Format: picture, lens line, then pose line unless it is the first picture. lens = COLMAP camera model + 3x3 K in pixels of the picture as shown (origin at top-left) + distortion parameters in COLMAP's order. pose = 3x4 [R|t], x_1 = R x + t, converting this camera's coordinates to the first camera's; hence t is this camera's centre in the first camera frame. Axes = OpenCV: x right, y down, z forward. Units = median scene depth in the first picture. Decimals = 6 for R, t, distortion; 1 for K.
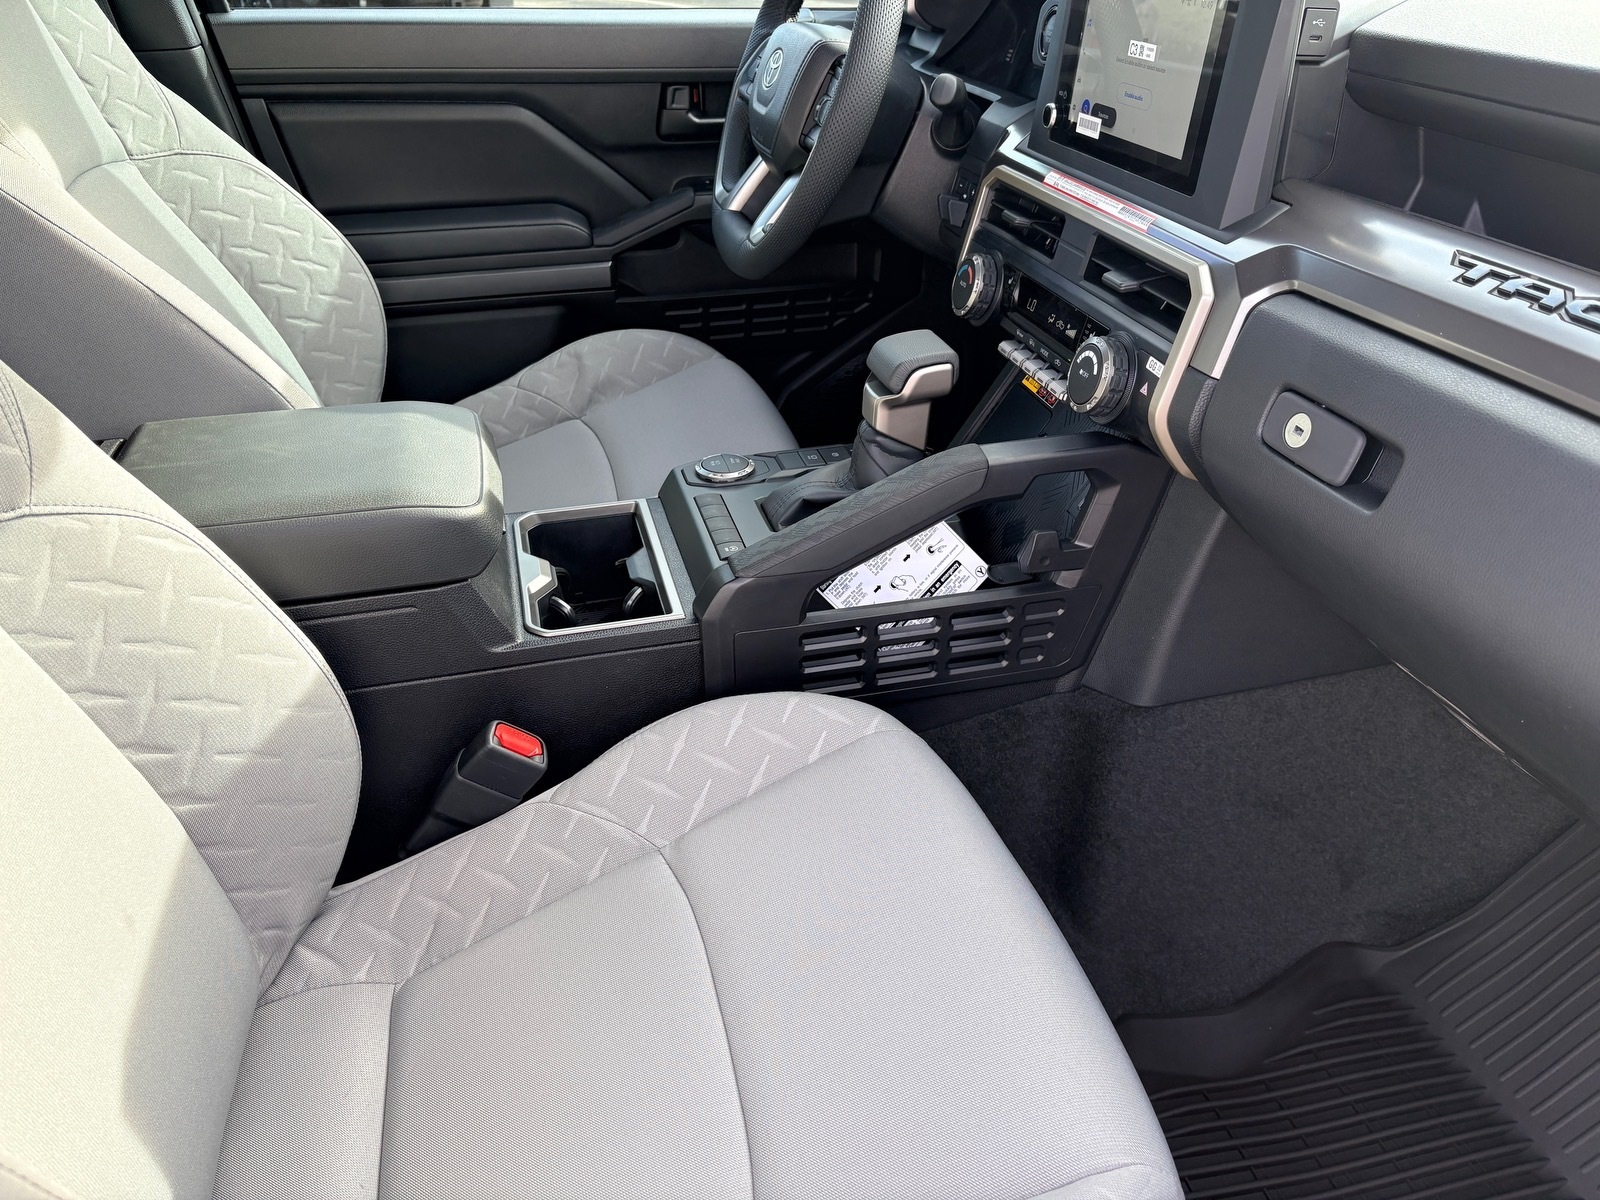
lens RADIAL K [[1223.5, 0, 799.6], [0, 1223.5, 592.6], [0, 0, 1]] dist [0.033230, -0.041467]
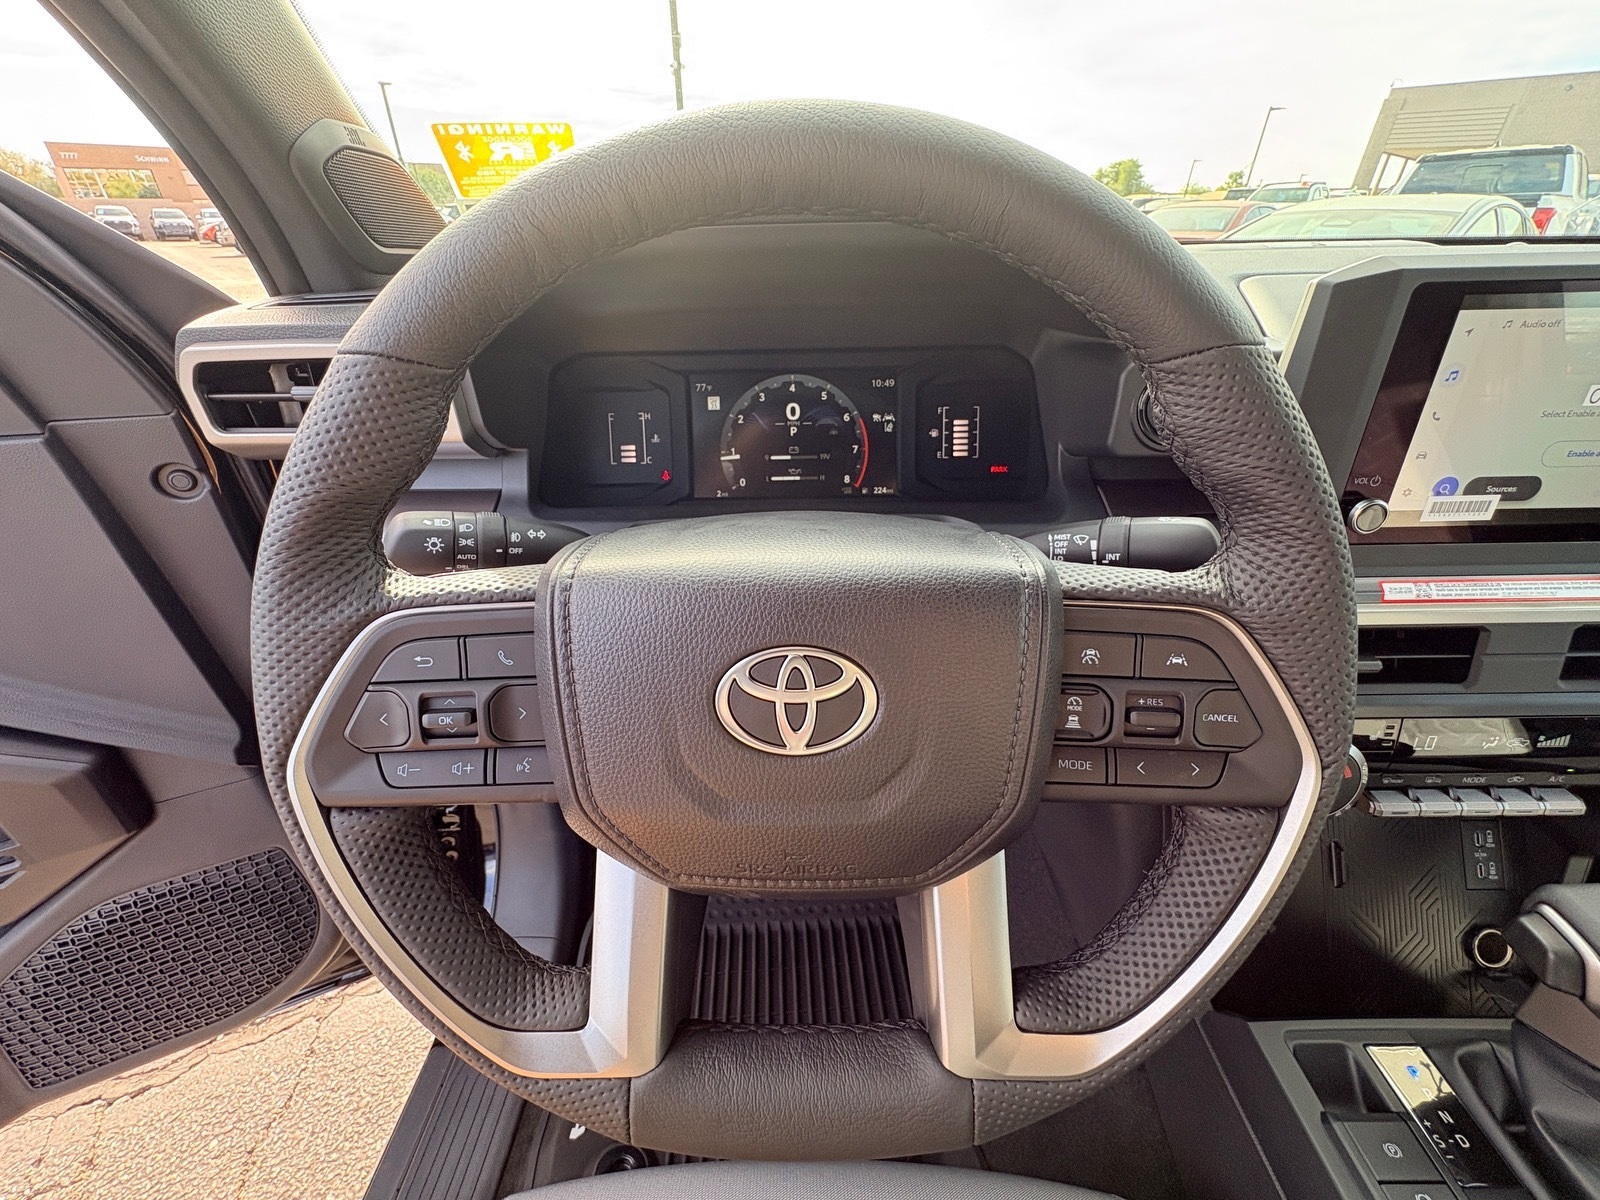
lens RADIAL K [[648.8, 0, 794.8], [0, 648.8, 594.5], [0, 0, 1]] dist [0.001291, -0.001022]
pose [[0.248163, -0.477473, 0.842873, -0.201518], [0.494231, 0.810737, 0.313755, -0.661299], [-0.833157, 0.338711, 0.437177, 1.200171]]
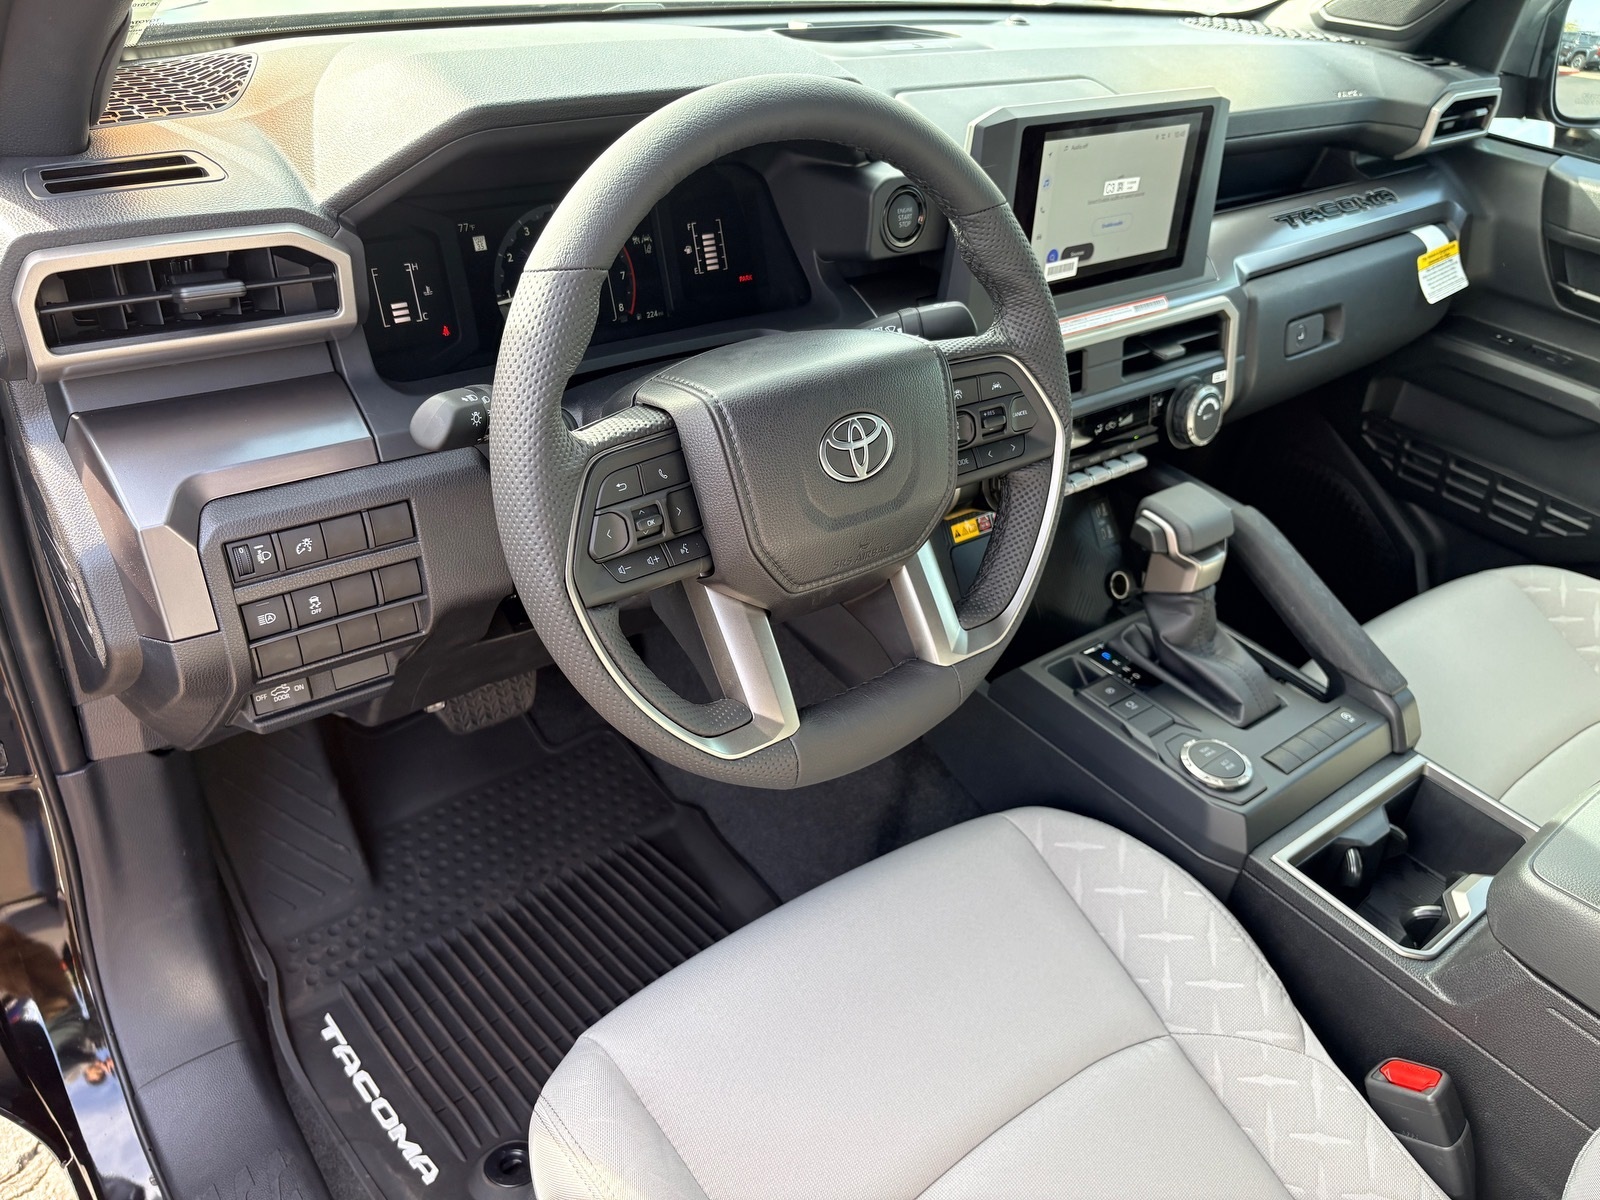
lens RADIAL K [[1223.5, 0, 796.3], [0, 1223.5, 600.2], [0, 0, 1]] dist [0.033230, -0.041467]
pose [[-0.417391, -0.531452, 0.737118, -0.591326], [0.369010, 0.642142, 0.671927, -0.999178], [-0.830431, 0.552460, -0.071913, 1.444794]]
